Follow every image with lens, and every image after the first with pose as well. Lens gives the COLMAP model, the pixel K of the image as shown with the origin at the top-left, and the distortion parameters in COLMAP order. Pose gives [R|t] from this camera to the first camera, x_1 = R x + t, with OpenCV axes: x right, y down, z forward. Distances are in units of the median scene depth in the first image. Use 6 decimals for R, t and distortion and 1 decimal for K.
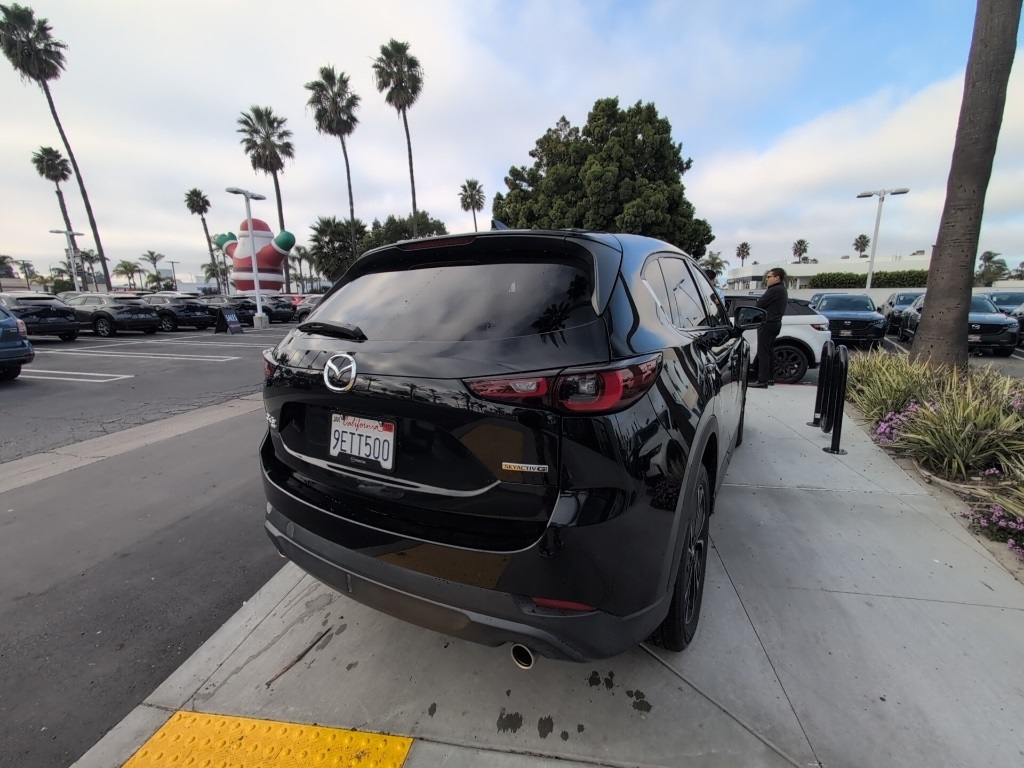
lens RADIAL K [[434.9, 0, 515.9], [0, 434.9, 382.2], [0, 0, 1]] dist [0.000393, -0.000003]
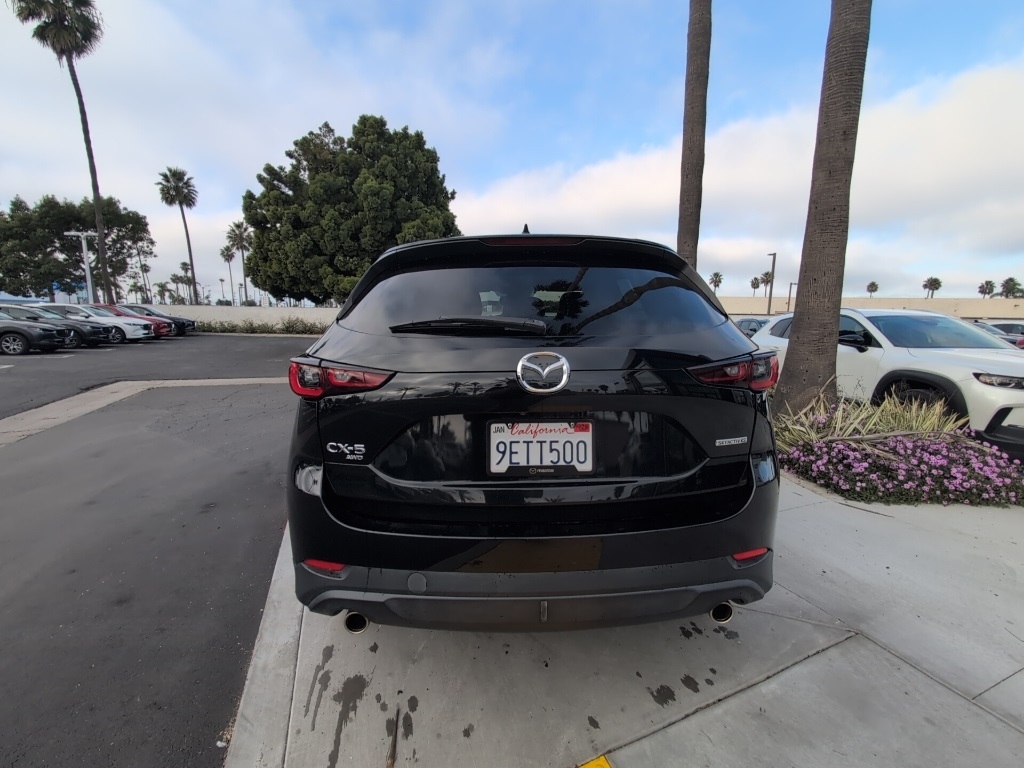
lens RADIAL K [[434.7, 0, 515.9], [0, 434.7, 382.2], [0, 0, 1]] dist [-0.001114, 0.000677]
pose [[0.847315, -0.060942, 0.527583, -0.071043], [0.083898, 0.996280, -0.019661, 0.000938], [-0.524423, 0.060922, 0.849276, 0.020666]]
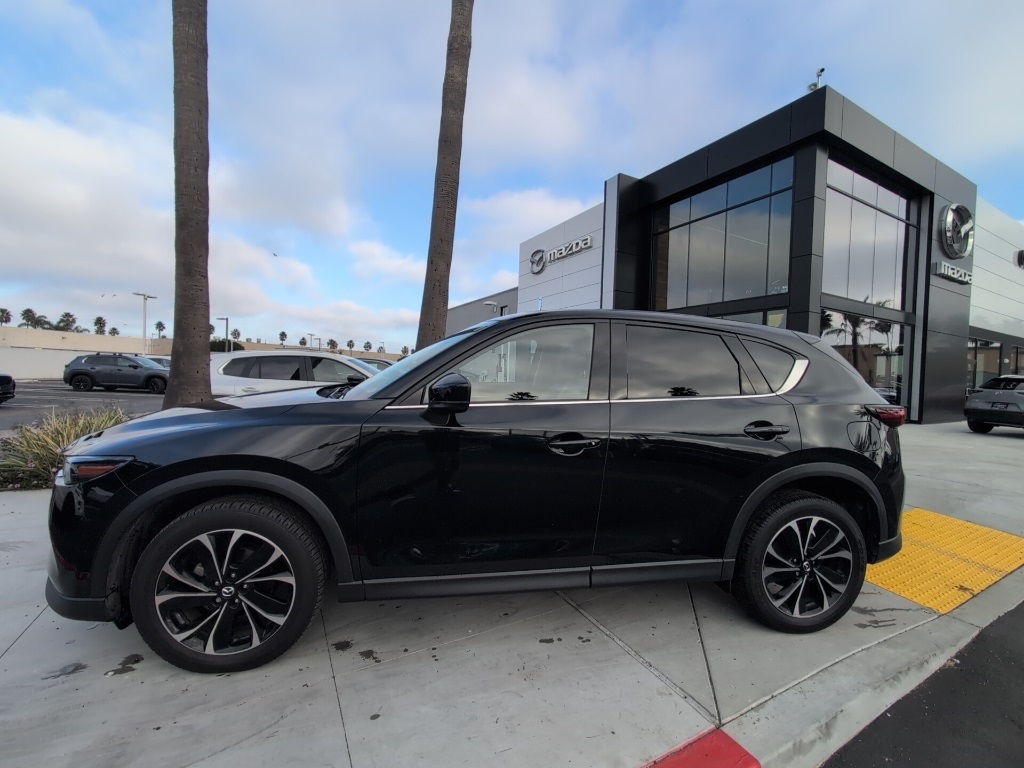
lens RADIAL K [[433.8, 0, 515.6], [0, 433.8, 382.9], [0, 0, 1]] dist [-0.001221, 0.000752]
pose [[-0.637185, -0.036310, 0.769855, -0.092300], [0.114282, 0.983396, 0.140969, -0.051123], [-0.762191, 0.177804, -0.622456, 0.295688]]
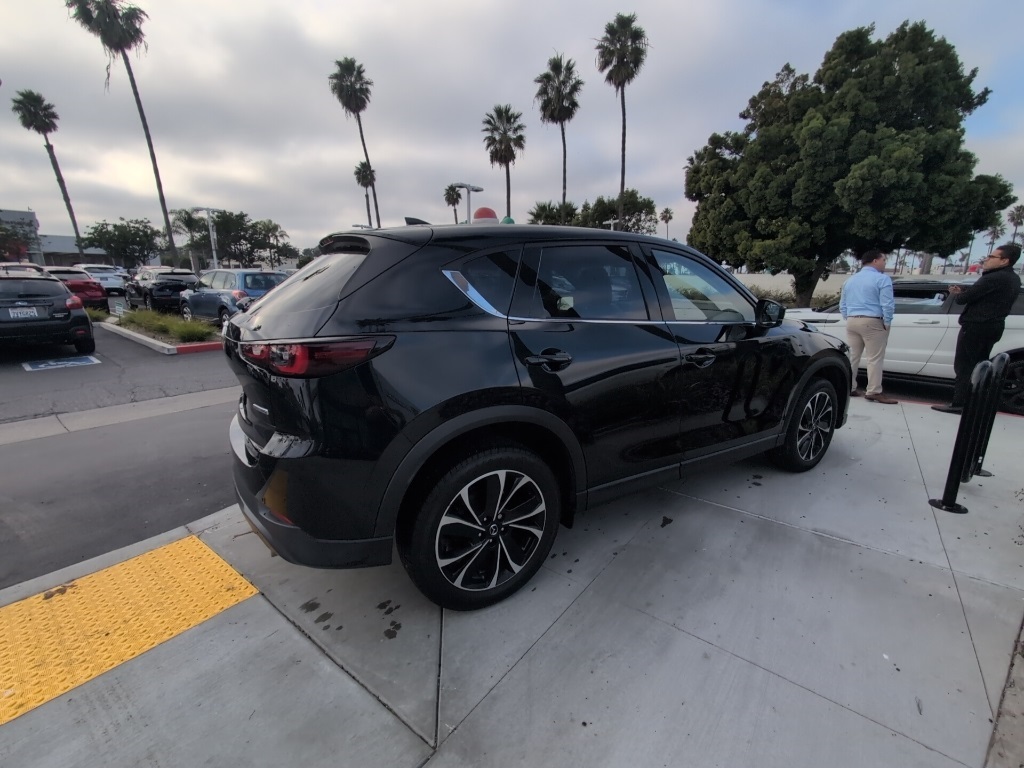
lens RADIAL K [[434.7, 0, 515.9], [0, 434.7, 382.2], [0, 0, 1]] dist [-0.001114, 0.000677]
pose [[0.886911, 0.122009, -0.445537, 0.089689], [-0.103262, 0.992447, 0.066219, -0.004271], [0.450252, -0.012724, 0.892811, 0.009206]]
